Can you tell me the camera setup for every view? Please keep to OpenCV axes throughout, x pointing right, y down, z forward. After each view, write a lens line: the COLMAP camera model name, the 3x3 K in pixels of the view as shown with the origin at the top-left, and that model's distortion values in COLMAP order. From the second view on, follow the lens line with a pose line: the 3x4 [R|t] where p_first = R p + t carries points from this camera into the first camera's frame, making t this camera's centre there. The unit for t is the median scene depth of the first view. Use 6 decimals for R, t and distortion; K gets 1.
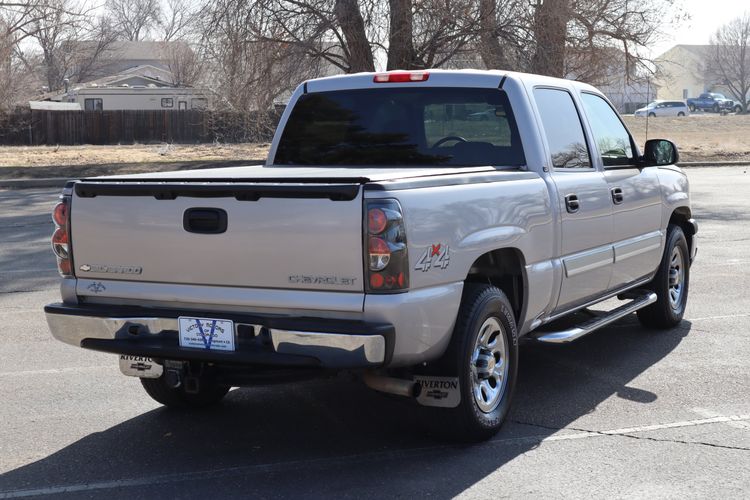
lens RADIAL K [[1296.6, 0, 375.0], [0, 1296.6, 250.0], [0, 0, 1]] dist [-0.009251, -0.061443]
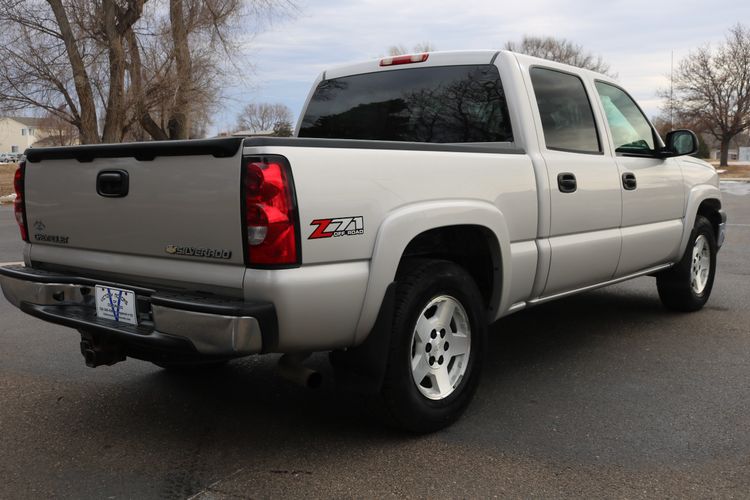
lens RADIAL K [[846.2, 0, 377.0], [0, 846.2, 200.5], [0, 0, 1]] dist [-0.133706, 0.005448]
pose [[0.978492, 0.017875, -0.205510, 0.166707], [-0.027638, 0.998617, -0.044734, 0.010372], [0.204426, 0.049452, 0.977632, 0.418251]]
